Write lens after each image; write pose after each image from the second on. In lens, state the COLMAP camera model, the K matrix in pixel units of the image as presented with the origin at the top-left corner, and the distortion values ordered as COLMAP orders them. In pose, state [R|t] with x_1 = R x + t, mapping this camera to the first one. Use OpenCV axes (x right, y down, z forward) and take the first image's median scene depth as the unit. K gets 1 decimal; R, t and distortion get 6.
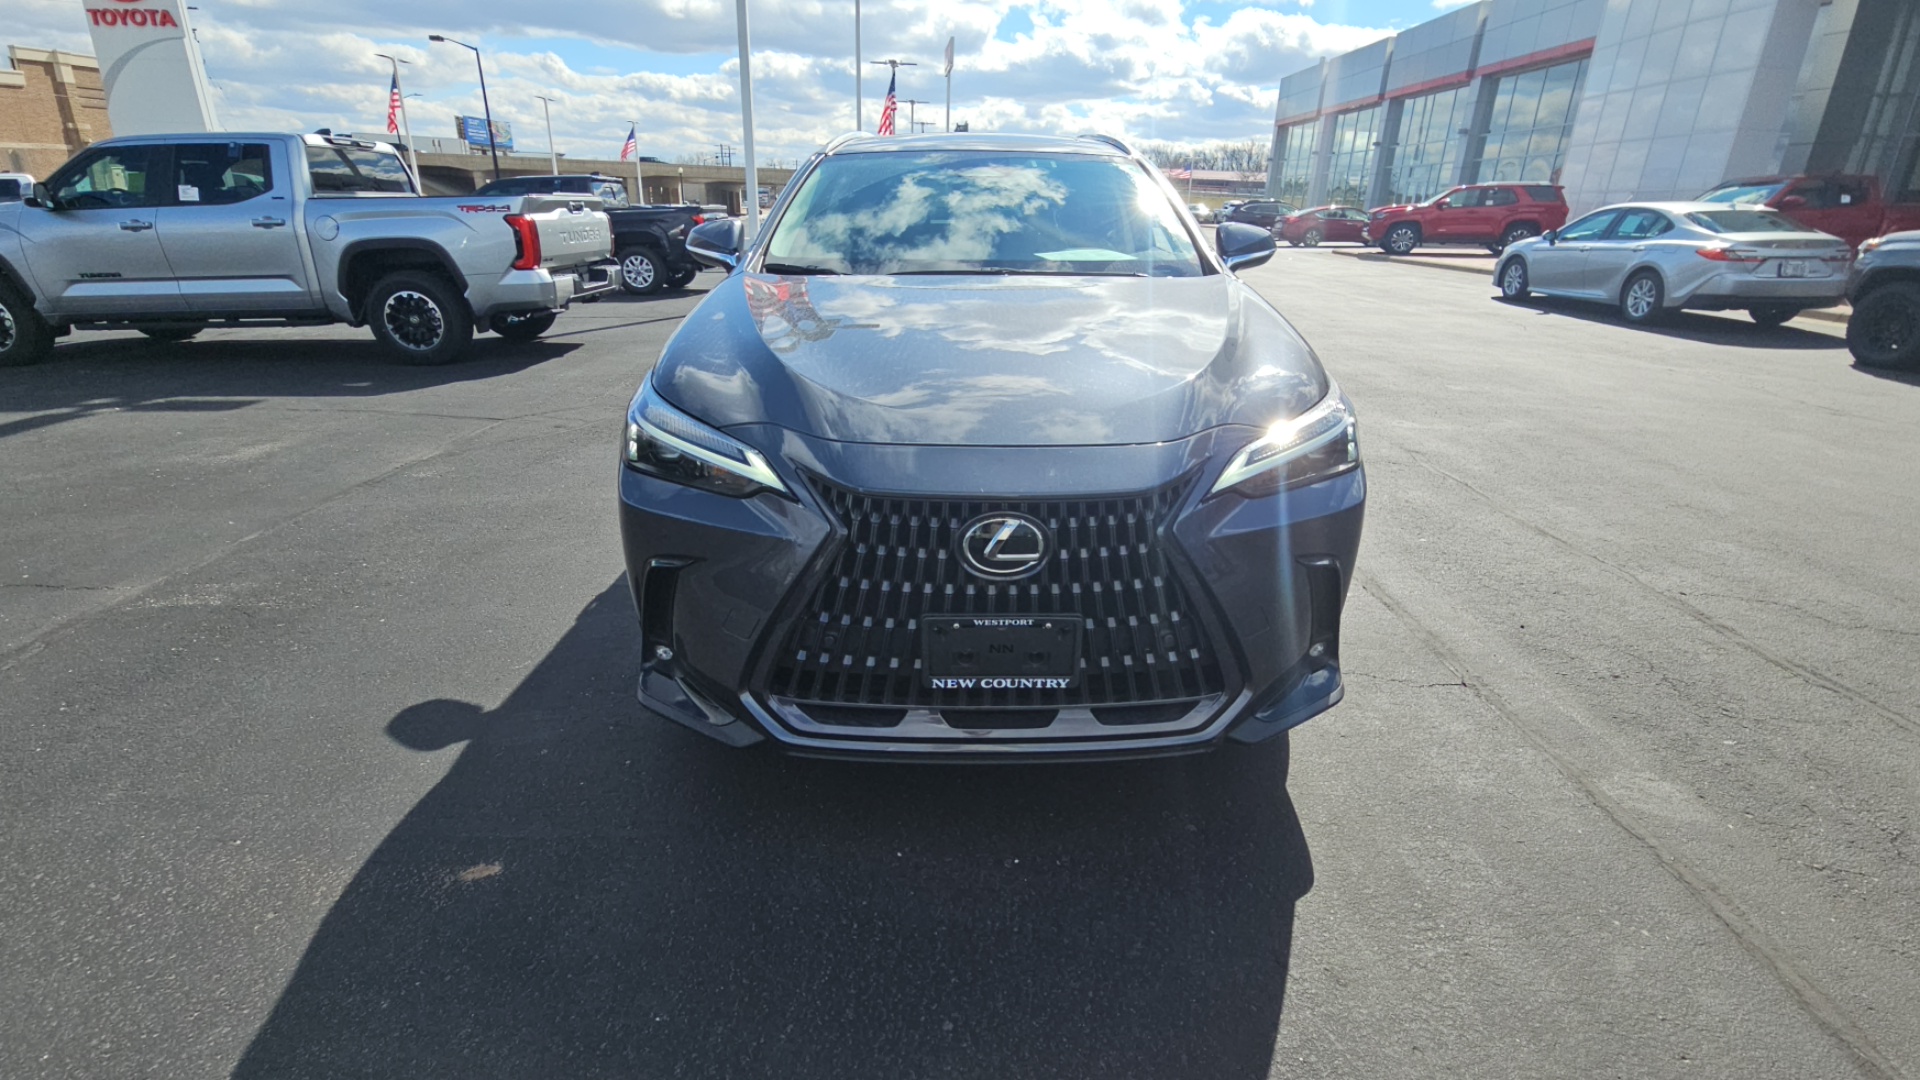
lens RADIAL K [[855.2, 0, 954.4], [0, 855.2, 548.2], [0, 0, 1]] dist [0.006313, -0.007358]
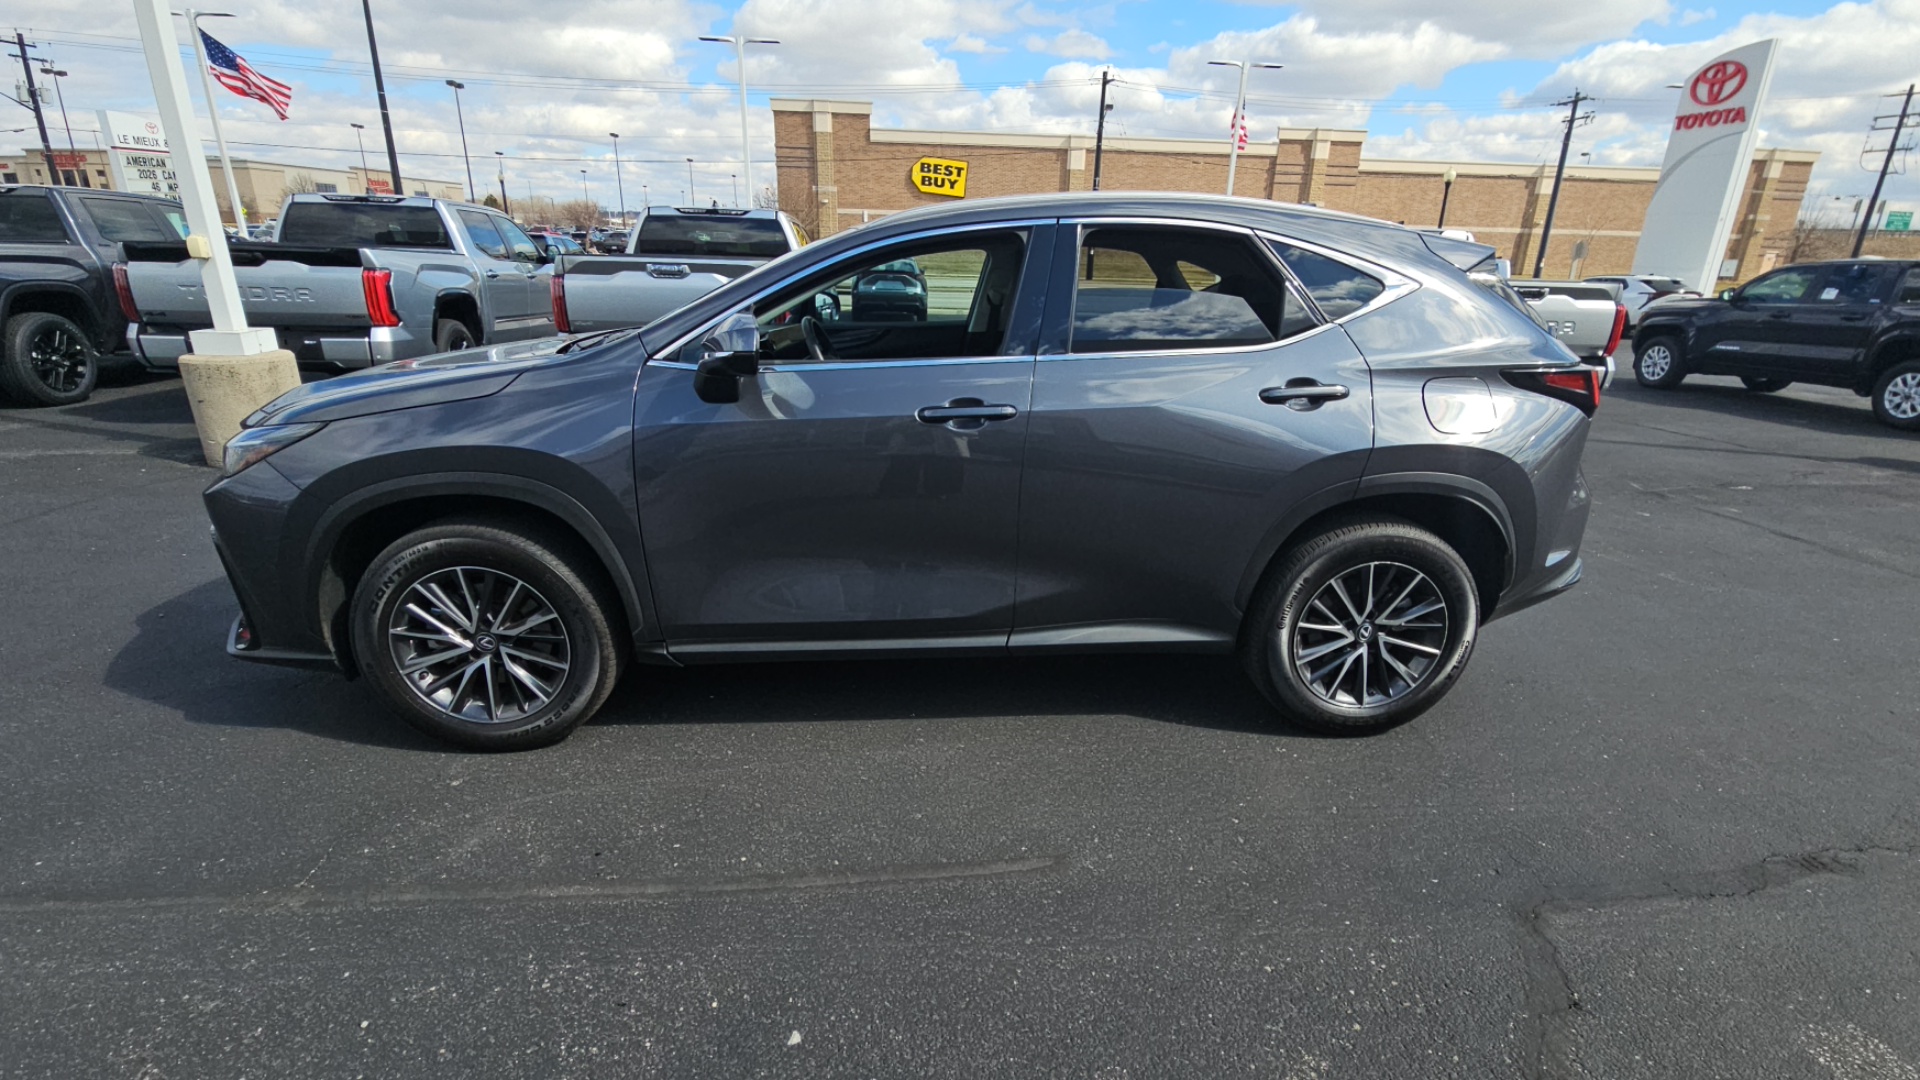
lens RADIAL K [[855.2, 0, 988.2], [0, 855.2, 546.7], [0, 0, 1]] dist [0.006313, -0.007358]
pose [[0.060884, 0.306342, -0.949972, 0.234445], [-0.391638, 0.882749, 0.259564, -0.101325], [0.918103, 0.356242, 0.173721, 0.242539]]
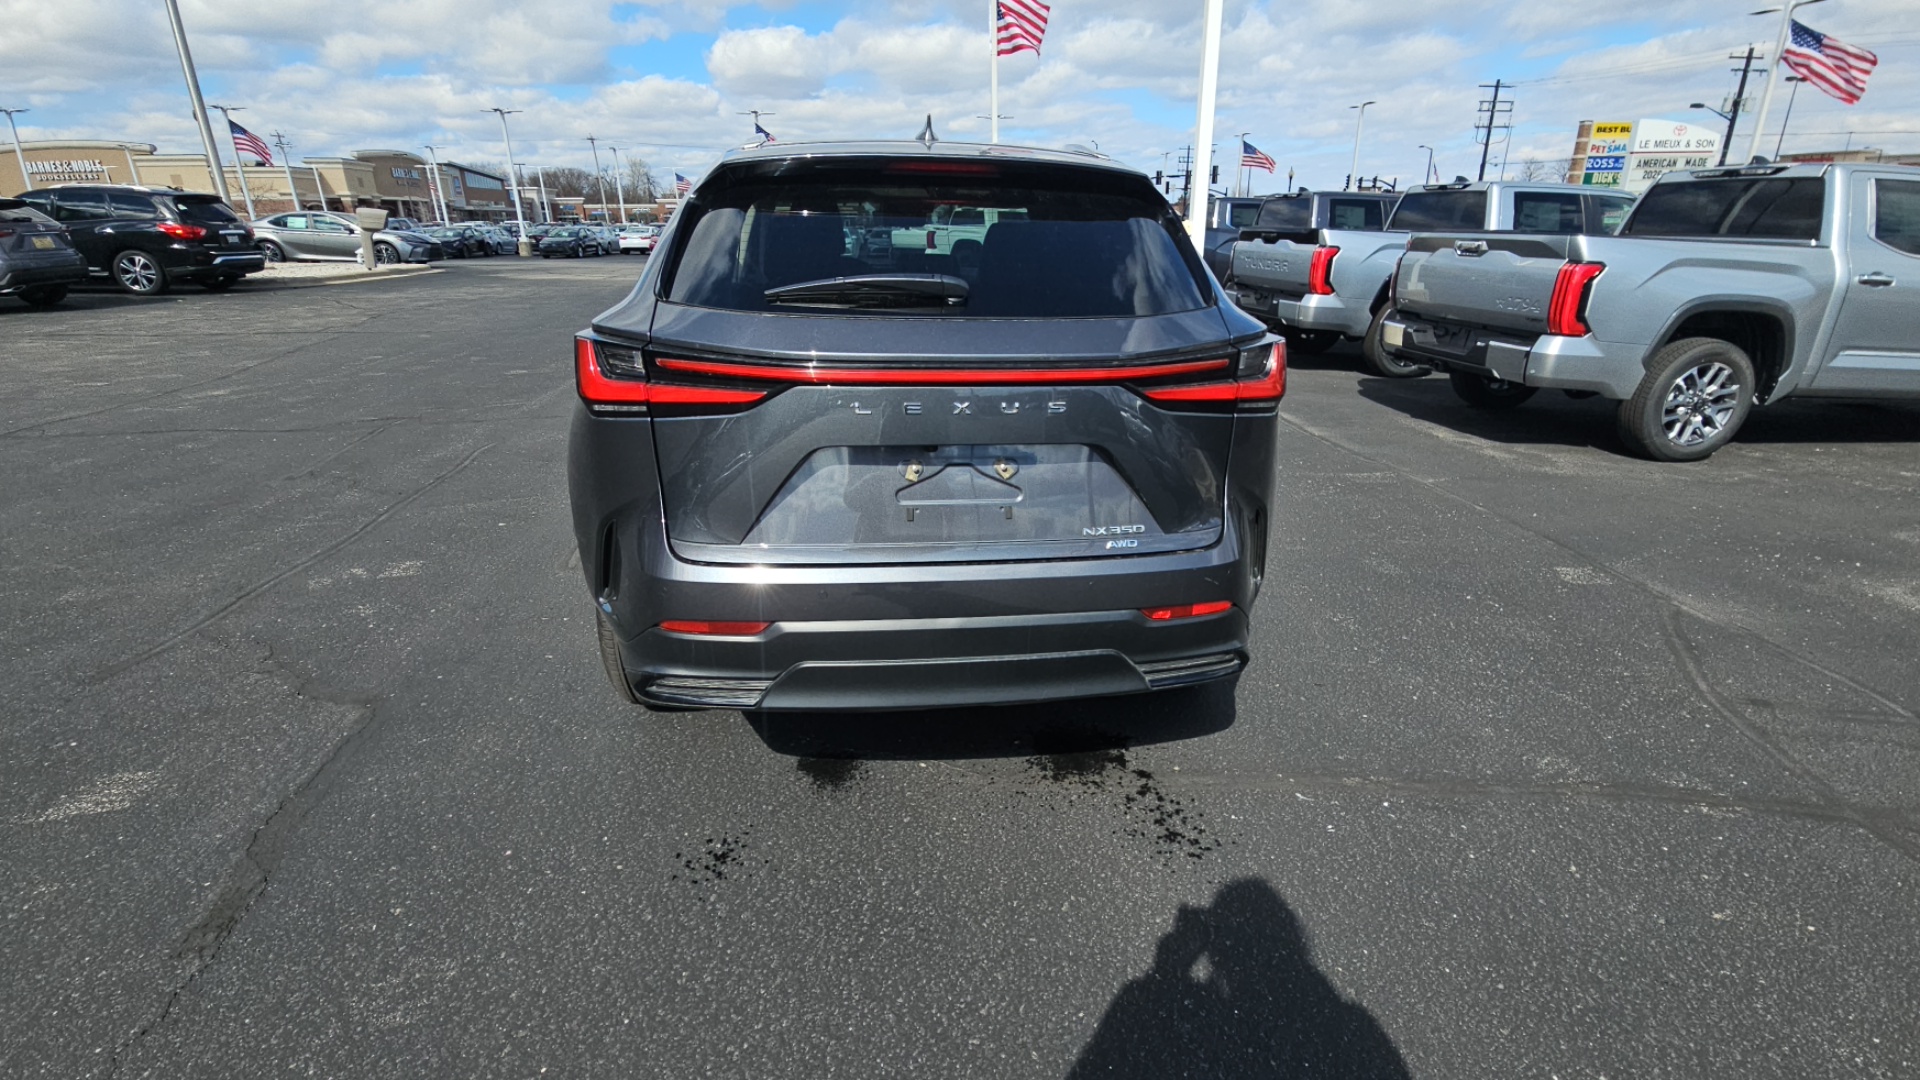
lens RADIAL K [[855.2, 0, 974.9], [0, 855.2, 547.8], [0, 0, 1]] dist [0.006313, -0.007358]
pose [[-0.994359, 0.012008, -0.105386, 0.019437], [-0.061994, 0.740405, 0.669296, -0.198349], [0.086065, 0.672054, -0.735484, 0.489191]]
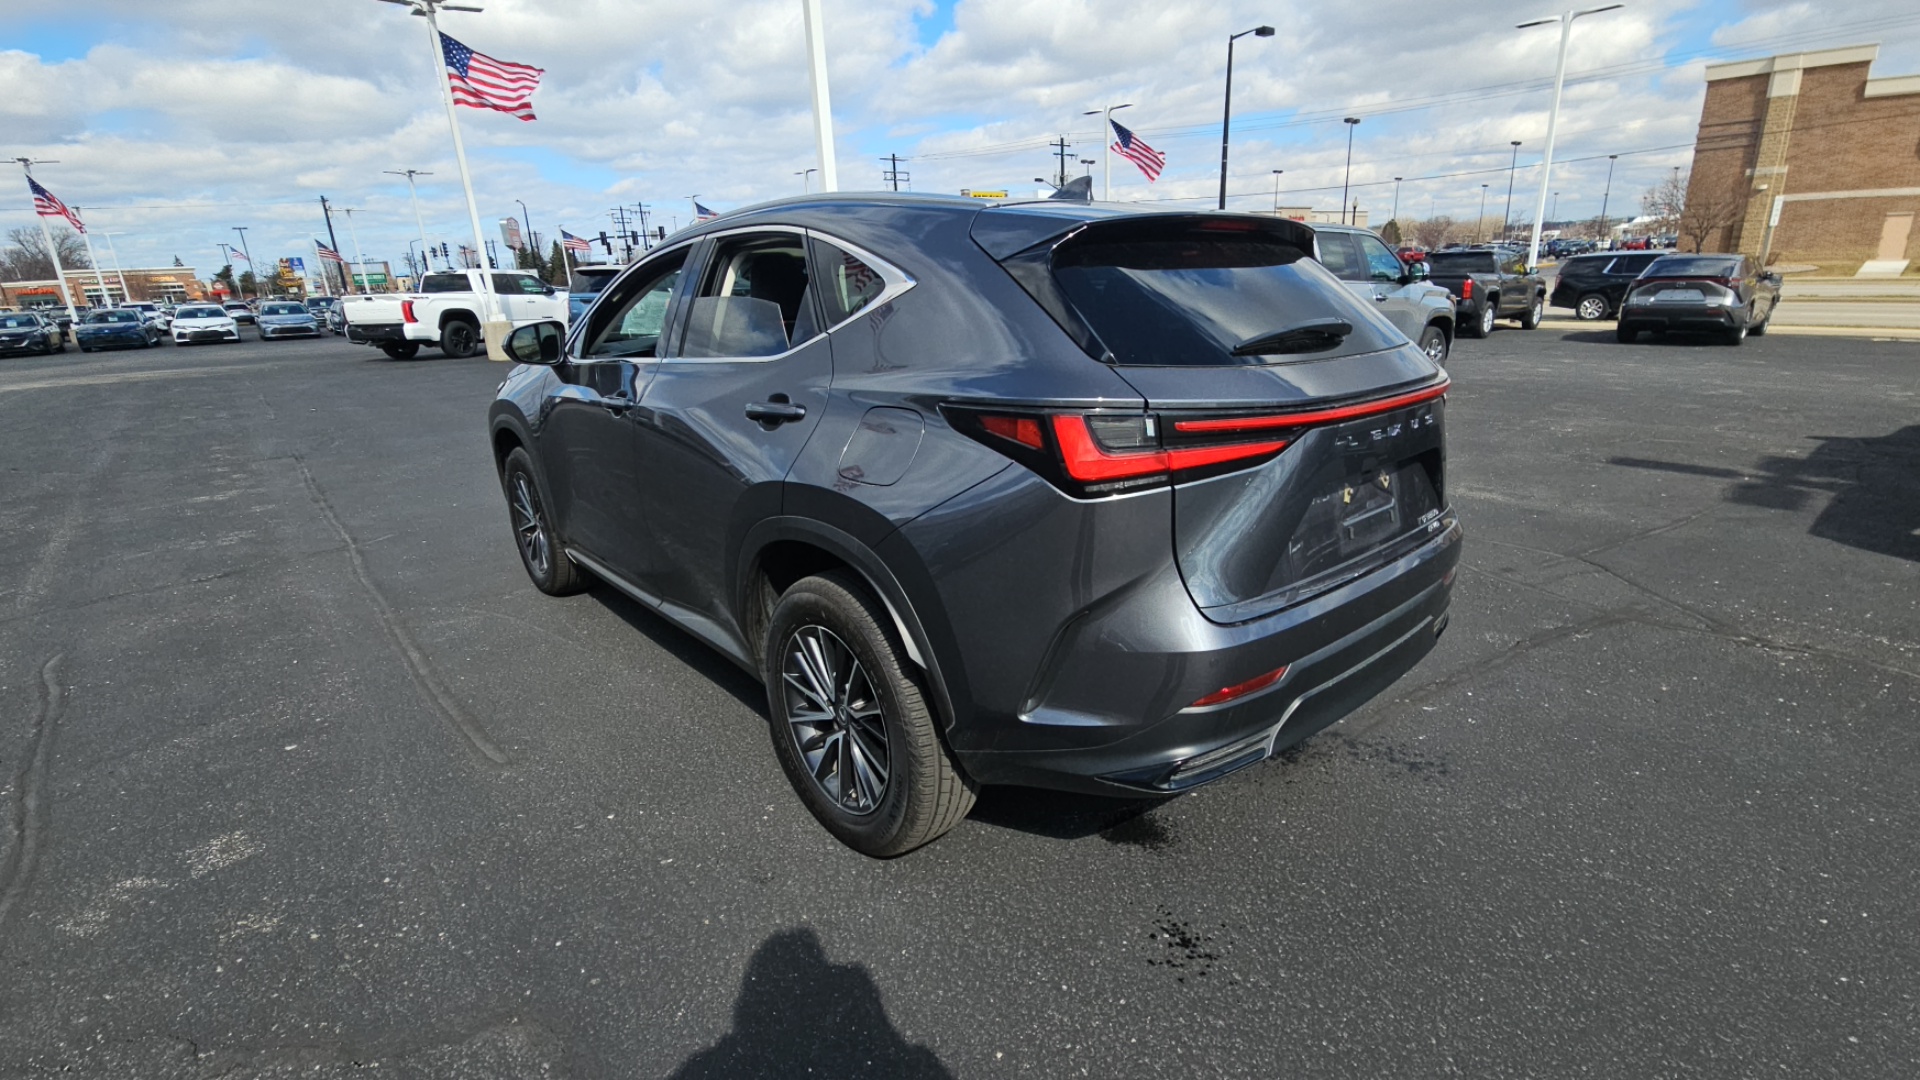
lens RADIAL K [[855.2, 0, 976.0], [0, 855.2, 551.7], [0, 0, 1]] dist [0.006313, -0.007358]
pose [[-0.760926, 0.203066, -0.616243, 0.137943], [-0.223950, 0.809199, 0.543179, -0.177969], [0.608964, 0.551327, -0.570264, 0.439839]]
